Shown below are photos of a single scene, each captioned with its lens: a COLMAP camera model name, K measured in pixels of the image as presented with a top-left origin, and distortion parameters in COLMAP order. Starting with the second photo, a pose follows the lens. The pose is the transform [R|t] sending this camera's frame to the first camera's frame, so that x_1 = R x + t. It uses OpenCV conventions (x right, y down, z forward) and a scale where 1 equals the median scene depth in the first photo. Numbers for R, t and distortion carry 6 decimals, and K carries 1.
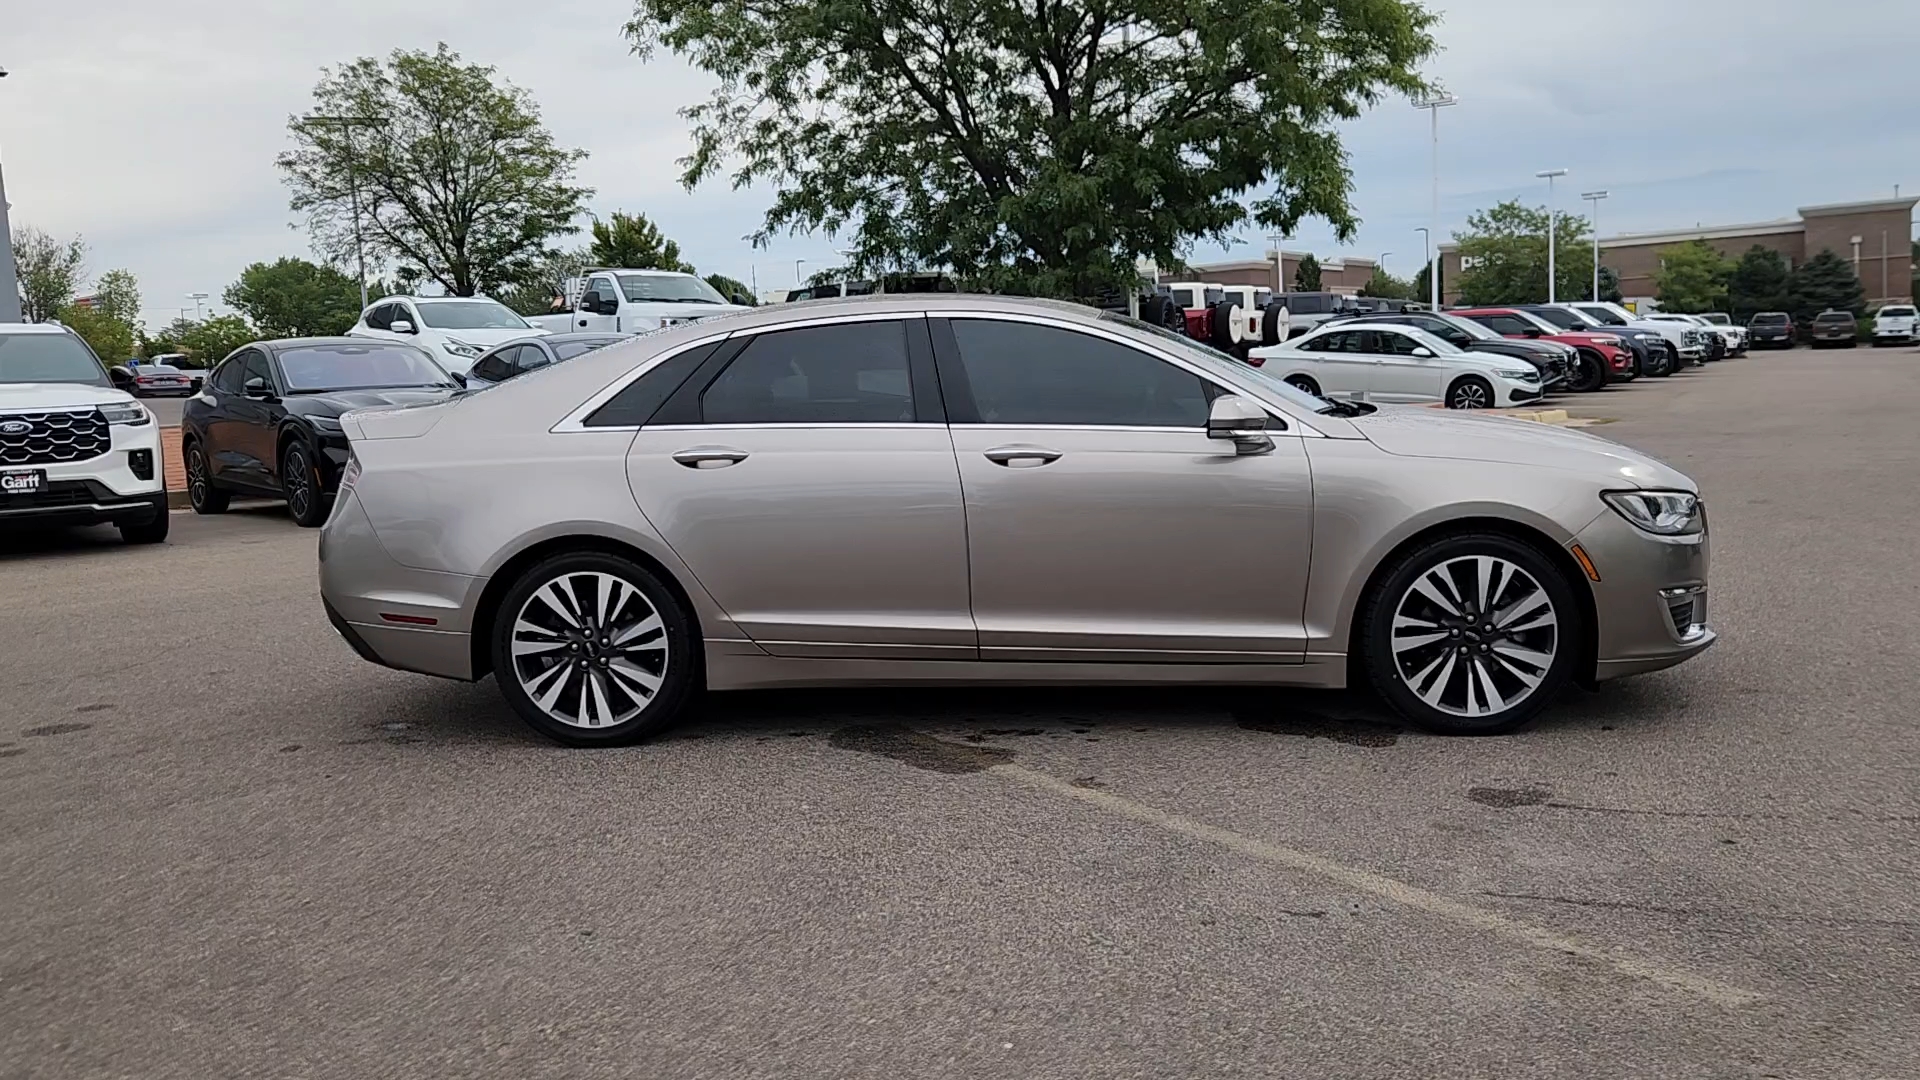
lens RADIAL K [[1623.3, 0, 945.0], [0, 1623.3, 554.5], [0, 0, 1]] dist [0.037006, -0.030110]
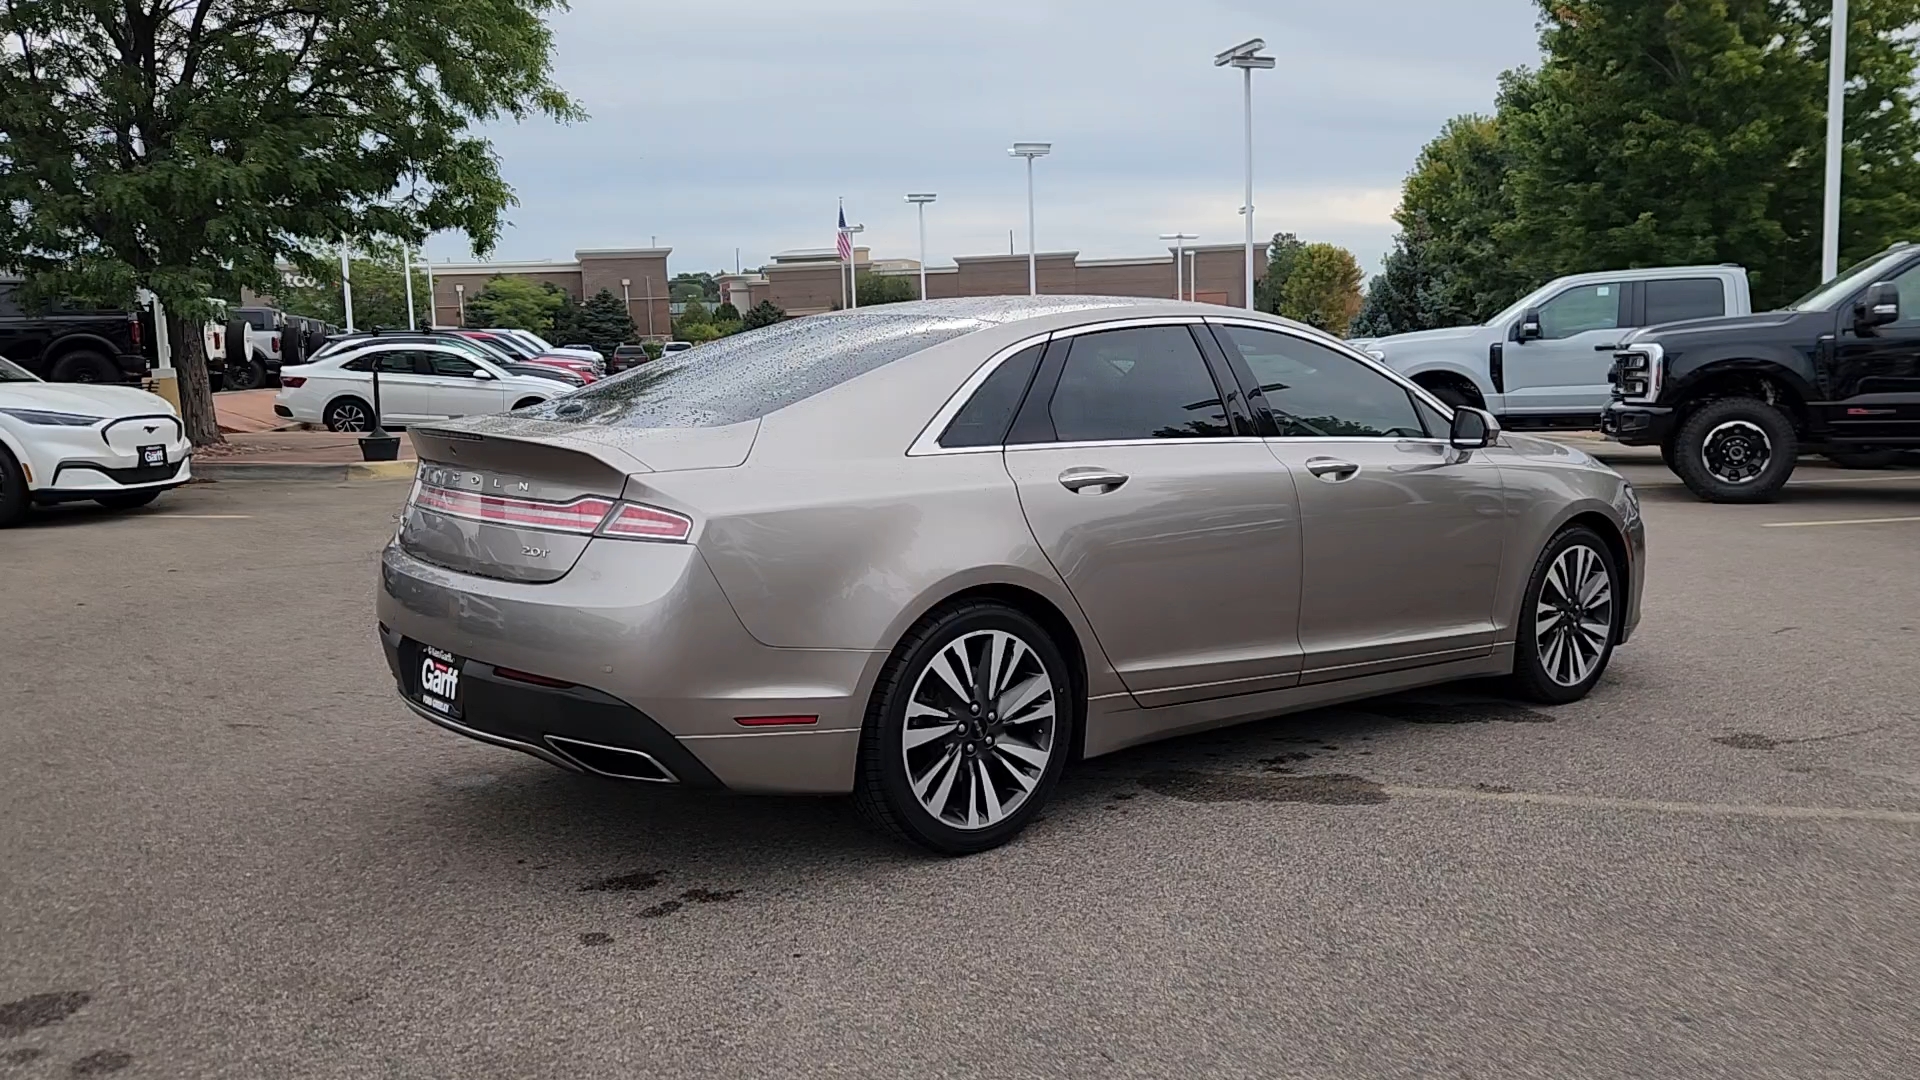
lens RADIAL K [[1623.3, 0, 950.2], [0, 1623.3, 551.0], [0, 0, 1]] dist [0.037006, -0.030110]
pose [[0.743966, -0.058026, 0.665694, -0.743026], [0.069686, 0.997528, 0.009070, -0.035491], [-0.664574, 0.039642, 0.746170, 0.413703]]
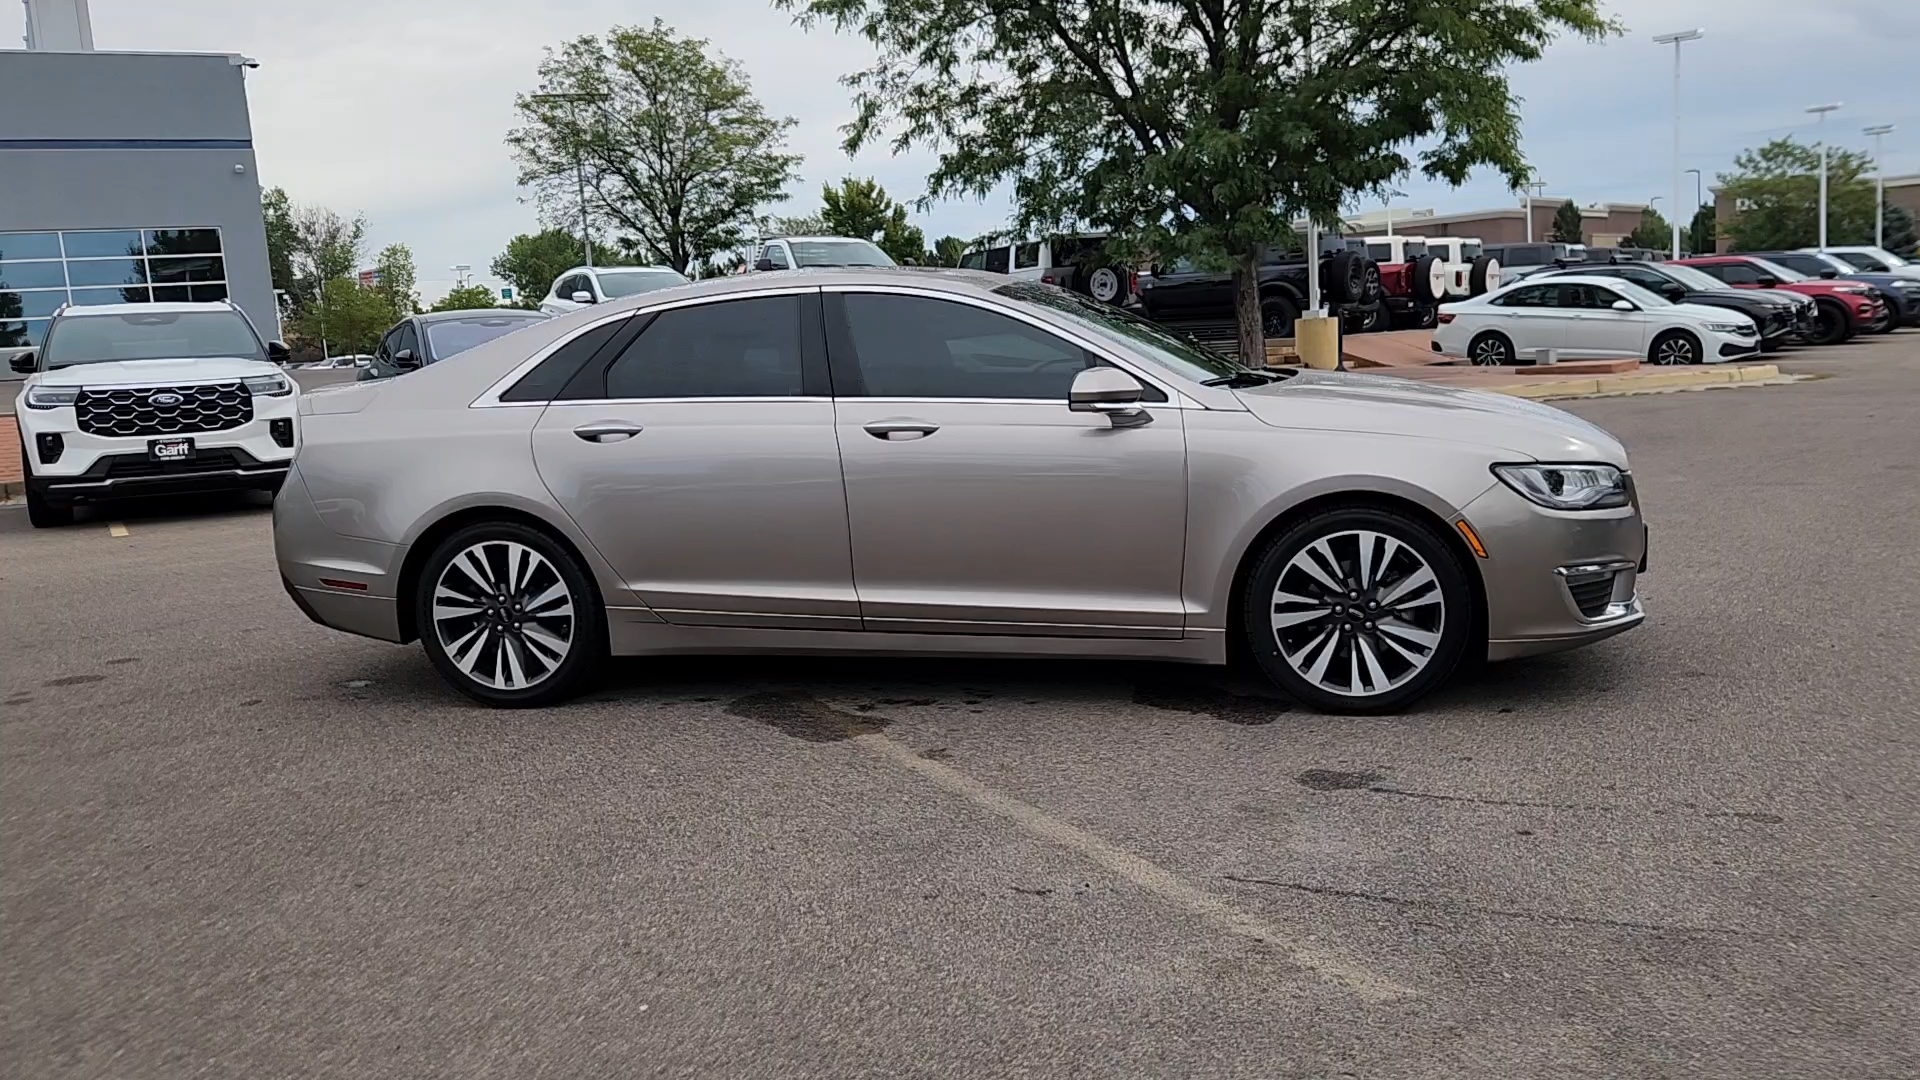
lens RADIAL K [[1623.3, 0, 947.5], [0, 1623.3, 553.1], [0, 0, 1]] dist [0.037006, -0.030110]
pose [[0.989051, 0.007523, -0.147379, 0.217647], [-0.004012, 0.999701, 0.024104, -0.007919], [0.147517, -0.023249, 0.988786, 0.004795]]
